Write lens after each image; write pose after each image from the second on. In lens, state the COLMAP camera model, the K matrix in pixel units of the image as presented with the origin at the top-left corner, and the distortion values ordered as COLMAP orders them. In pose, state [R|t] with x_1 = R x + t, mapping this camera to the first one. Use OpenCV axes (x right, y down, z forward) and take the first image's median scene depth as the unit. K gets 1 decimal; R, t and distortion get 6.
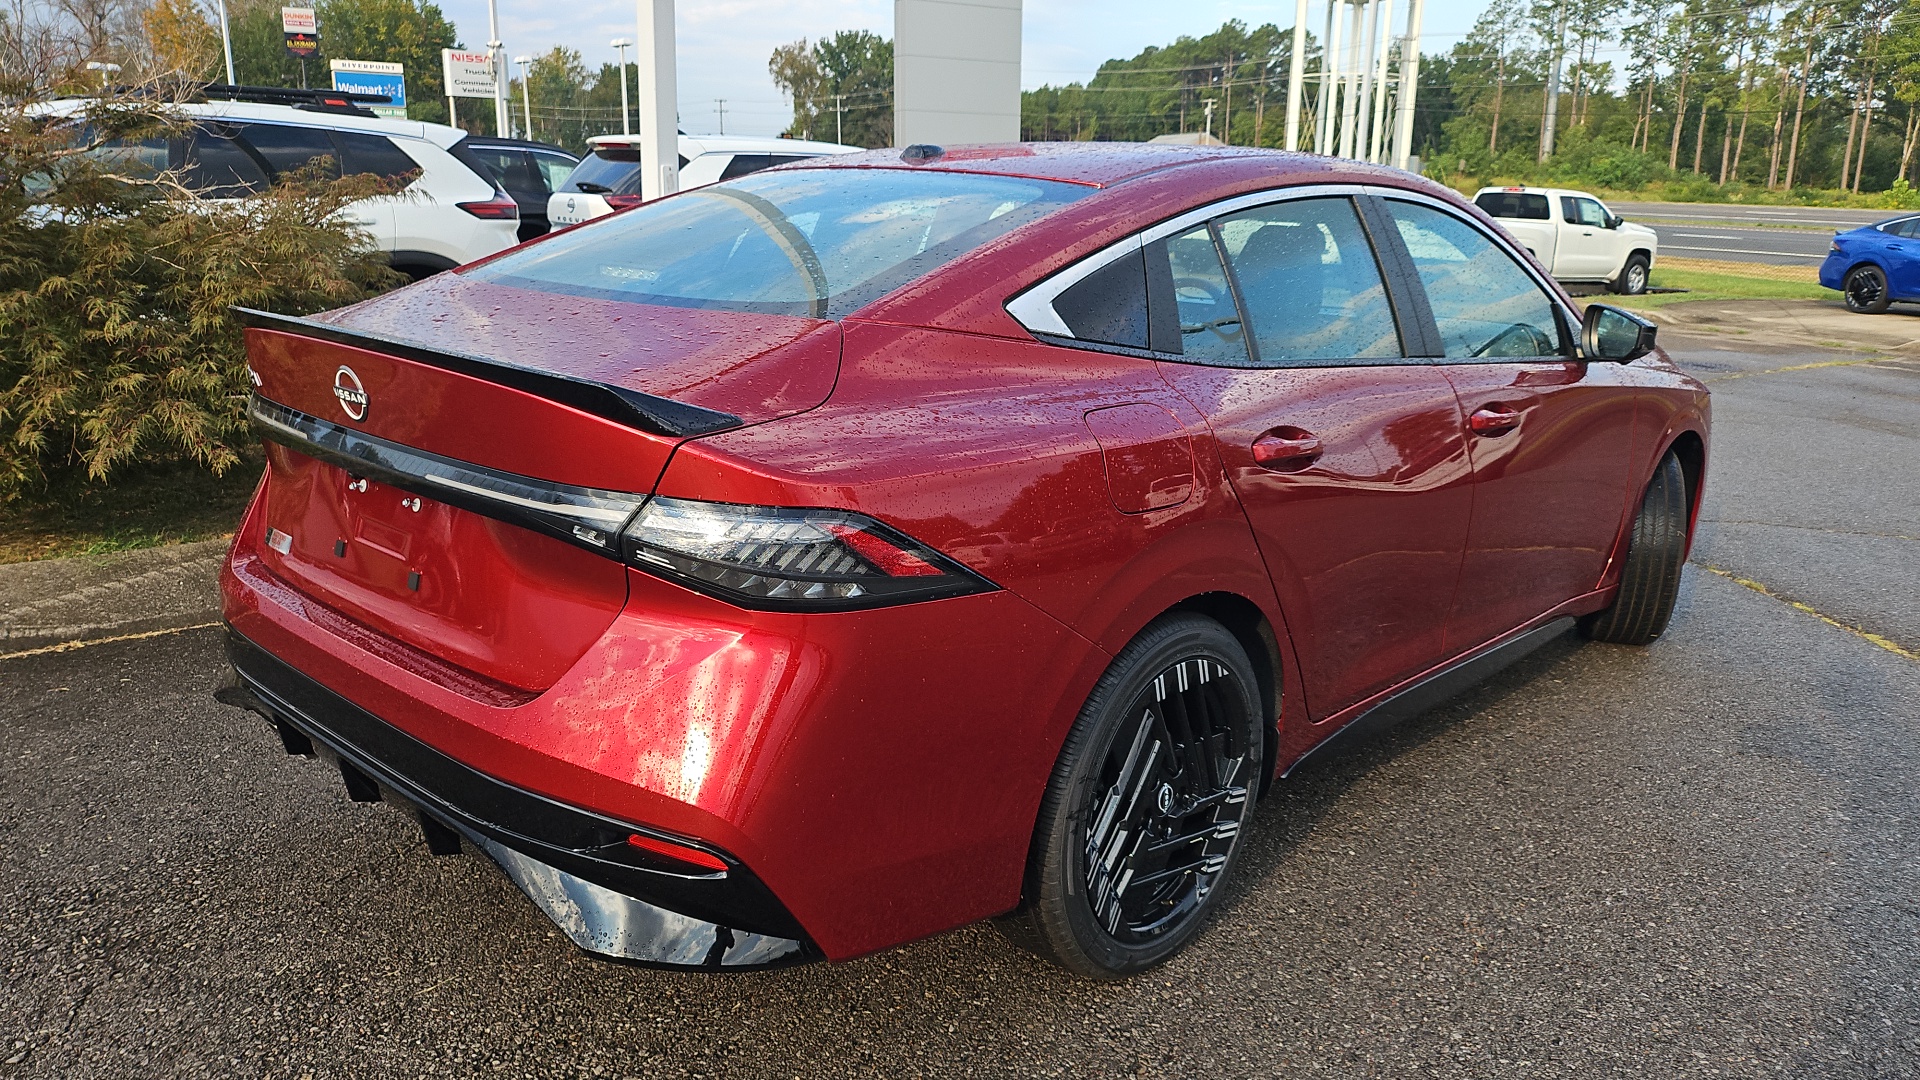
lens RADIAL K [[1398.4, 0, 960.0], [0, 1398.4, 540.0], [0, 0, 1]] dist [0.008653, -0.001388]
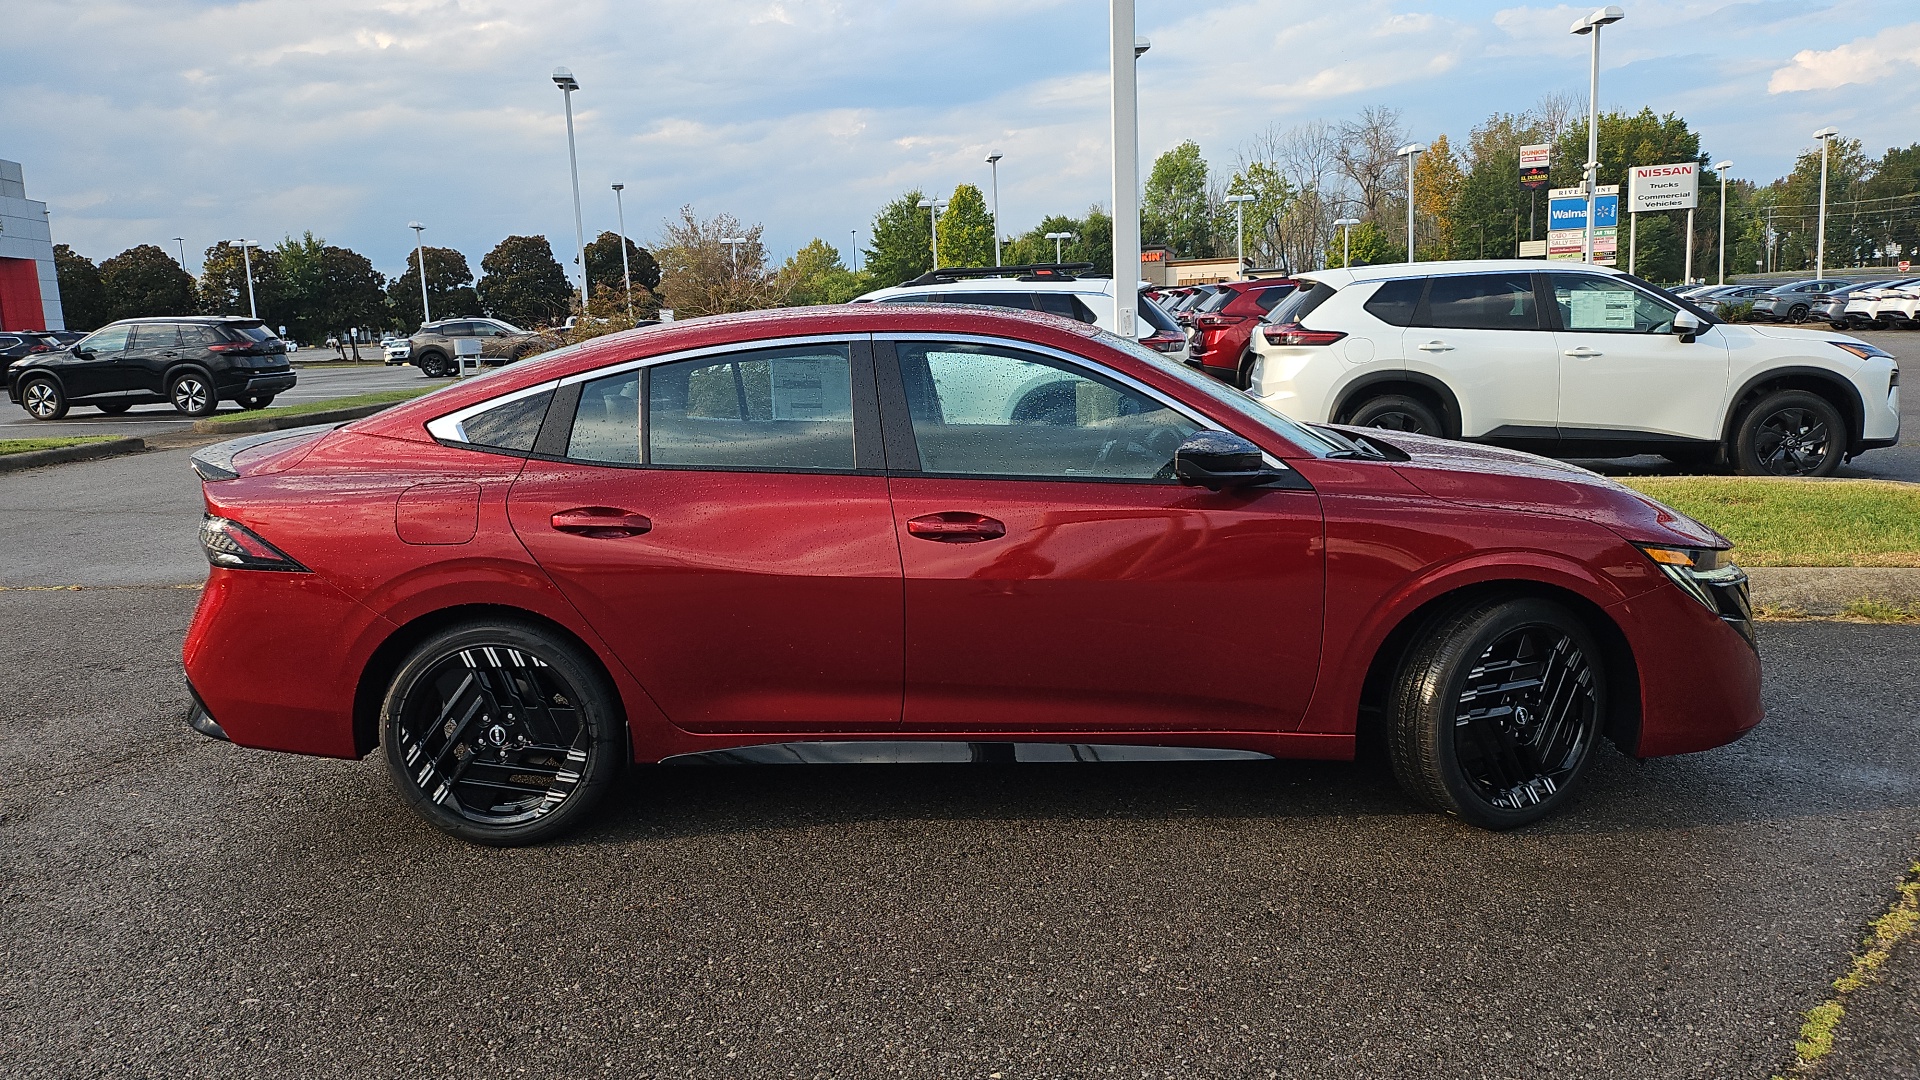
lens RADIAL K [[1398.4, 0, 960.0], [0, 1398.4, 540.0], [0, 0, 1]] dist [0.008653, -0.001388]
pose [[0.634531, 0.066802, -0.770005, 0.115584], [-0.128489, 0.991512, -0.019864, -0.004740], [0.762142, 0.111542, 0.637729, 0.025647]]
